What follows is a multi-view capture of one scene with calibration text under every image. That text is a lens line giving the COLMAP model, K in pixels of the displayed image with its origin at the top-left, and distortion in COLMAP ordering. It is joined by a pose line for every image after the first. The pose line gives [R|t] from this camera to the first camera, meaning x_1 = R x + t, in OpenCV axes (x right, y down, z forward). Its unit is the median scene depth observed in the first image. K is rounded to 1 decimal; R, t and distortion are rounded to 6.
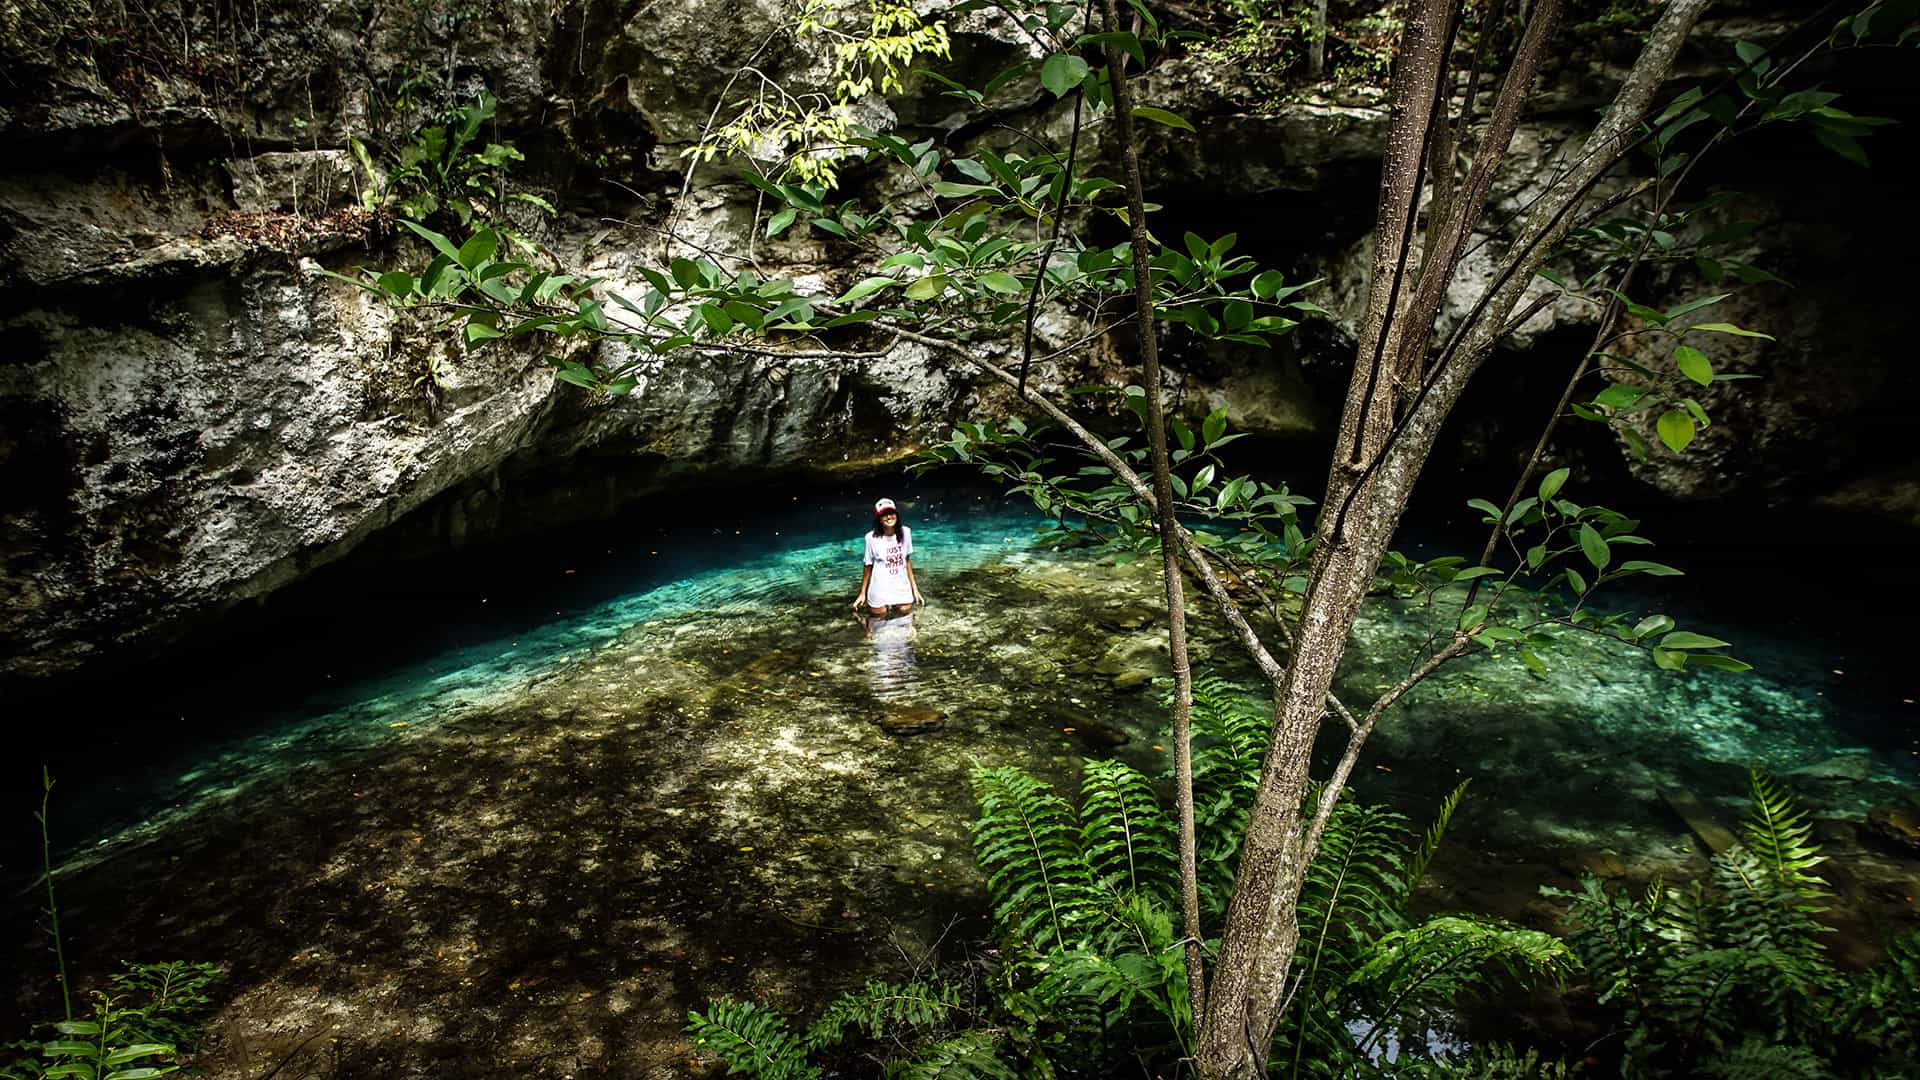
lens RADIAL K [[1366.5, 0, 959.3], [0, 1366.5, 537.5], [0, 0, 1]] dist [0.012081, 0.001692]
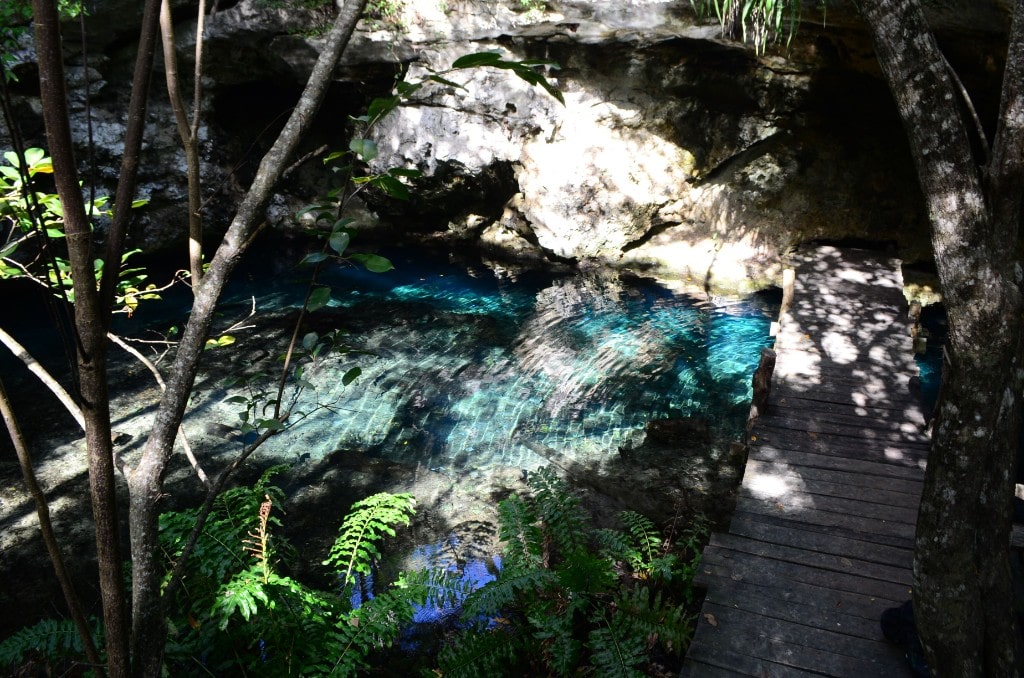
lens RADIAL K [[785.9, 0, 512.3], [0, 785.9, 339.3], [0, 0, 1]] dist [-0.013561, -0.002003]
pose [[0.951371, -0.102406, 0.290527, 0.134315], [0.070979, 0.990622, 0.116749, -0.041051], [-0.299758, -0.090451, 0.949718, 0.014726]]
